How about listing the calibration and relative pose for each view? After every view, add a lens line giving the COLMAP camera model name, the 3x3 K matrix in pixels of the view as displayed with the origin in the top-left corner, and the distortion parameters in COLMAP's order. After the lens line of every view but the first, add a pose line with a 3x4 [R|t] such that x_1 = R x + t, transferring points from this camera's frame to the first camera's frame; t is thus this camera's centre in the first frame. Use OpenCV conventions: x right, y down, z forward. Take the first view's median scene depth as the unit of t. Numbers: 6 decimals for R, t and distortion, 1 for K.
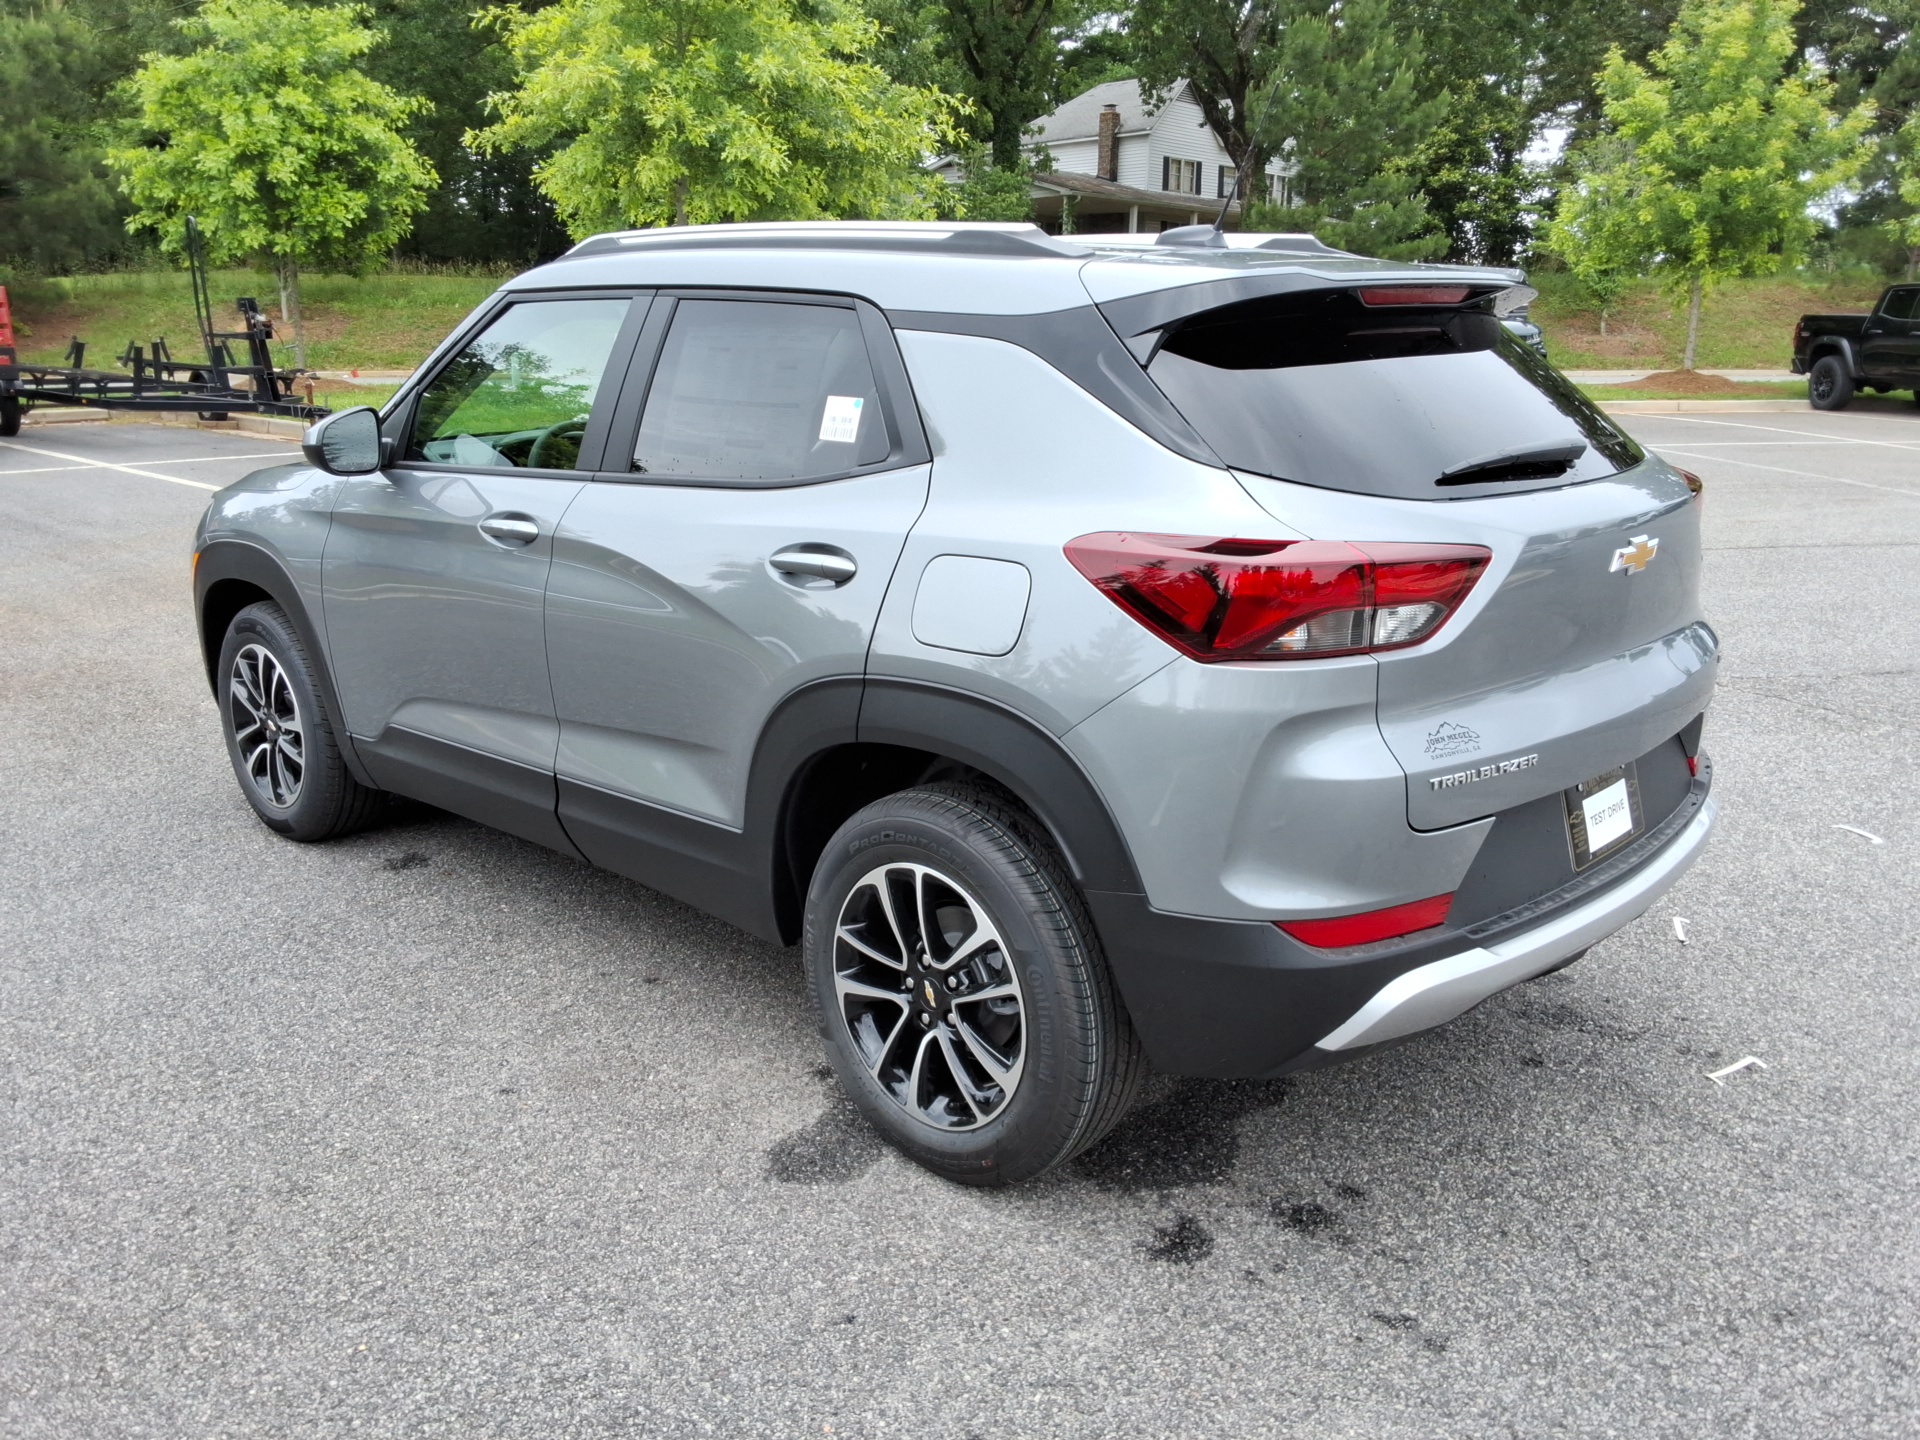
lens RADIAL K [[1532.1, 0, 975.8], [0, 1532.1, 699.1], [0, 0, 1]] dist [0.128355, -0.206554]
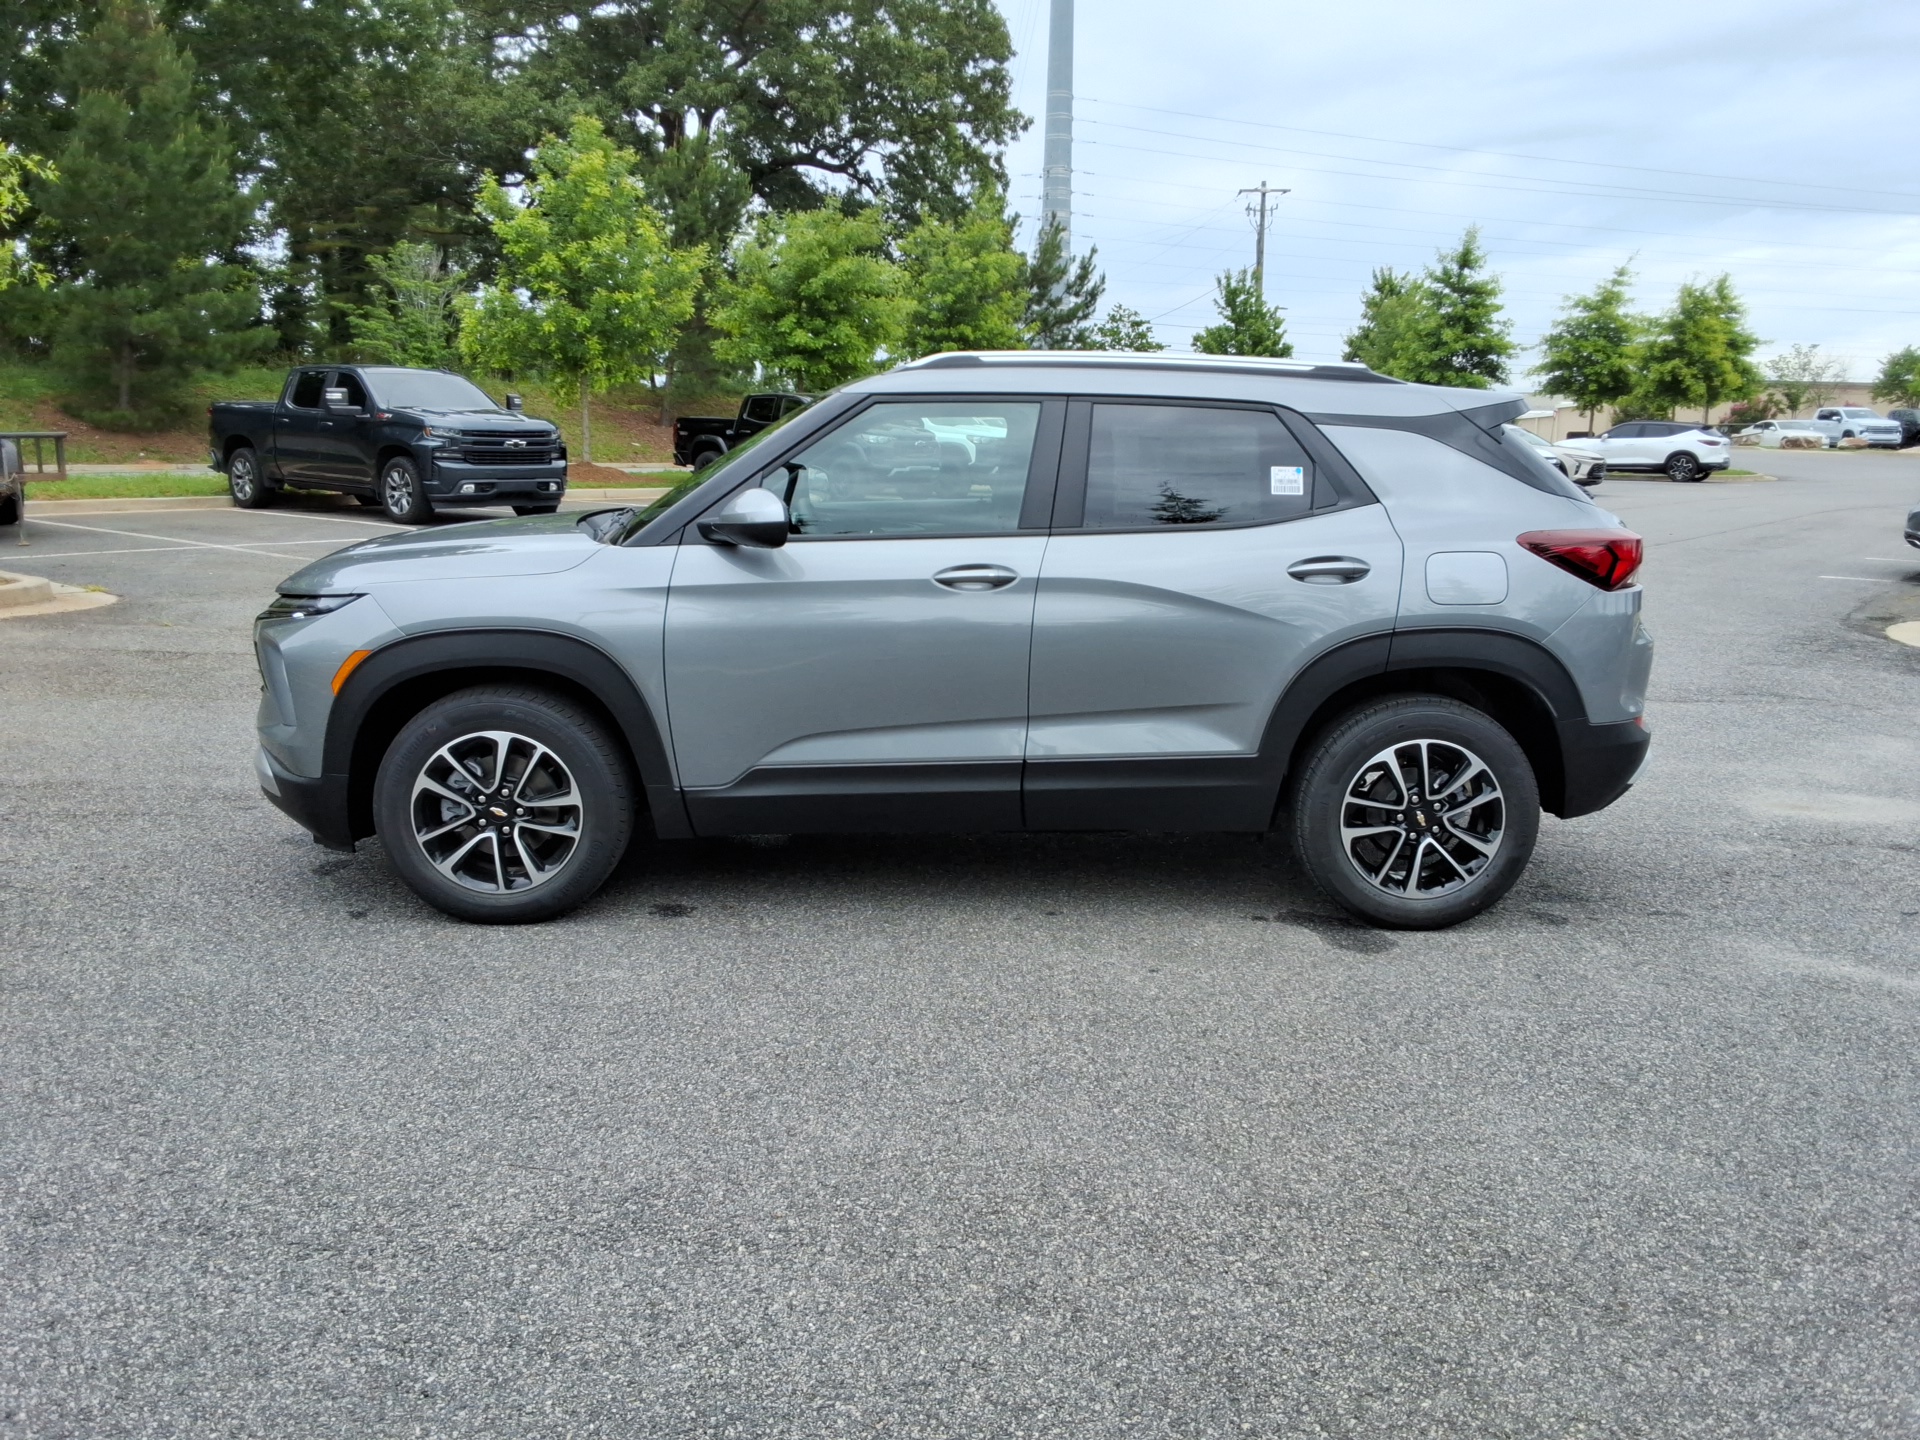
lens RADIAL K [[1537.9, 0, 972.9], [0, 1537.9, 700.3], [0, 0, 1]] dist [0.118378, -0.188105]
pose [[0.704635, -0.114796, 0.700223, -0.201468], [0.155009, 0.987895, 0.005972, -0.002678], [-0.692432, 0.104333, 0.713899, 0.015865]]
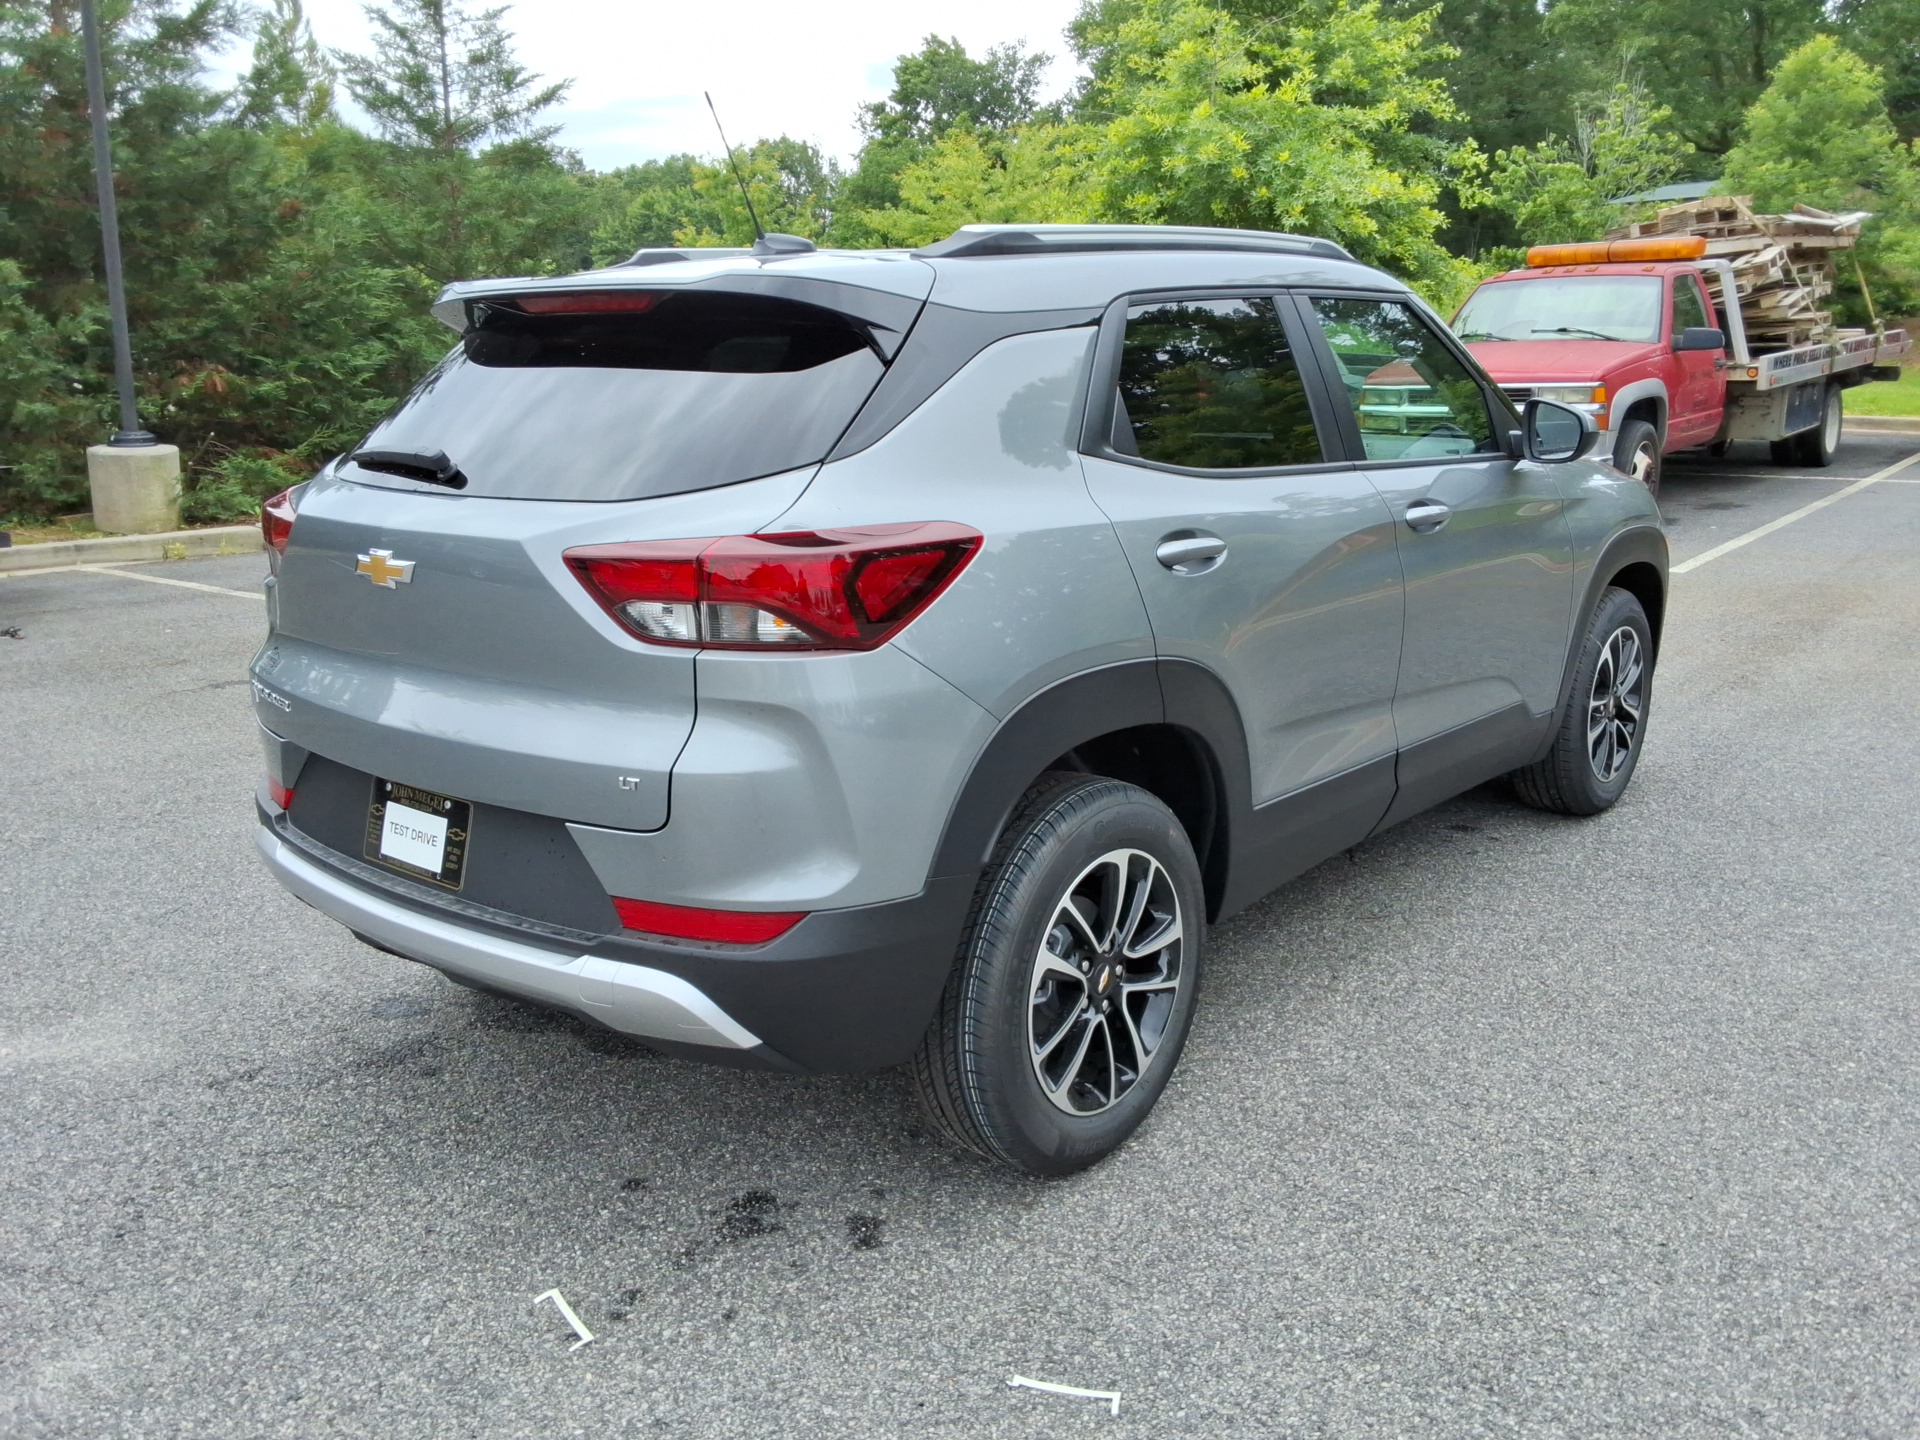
lens RADIAL K [[1537.9, 0, 972.9], [0, 1537.9, 700.3], [0, 0, 1]] dist [0.118378, -0.188105]
pose [[0.067808, 0.229234, -0.971007, 0.178558], [-0.232612, 0.950058, 0.208044, -0.038344], [0.970203, 0.211760, 0.117744, 0.158700]]
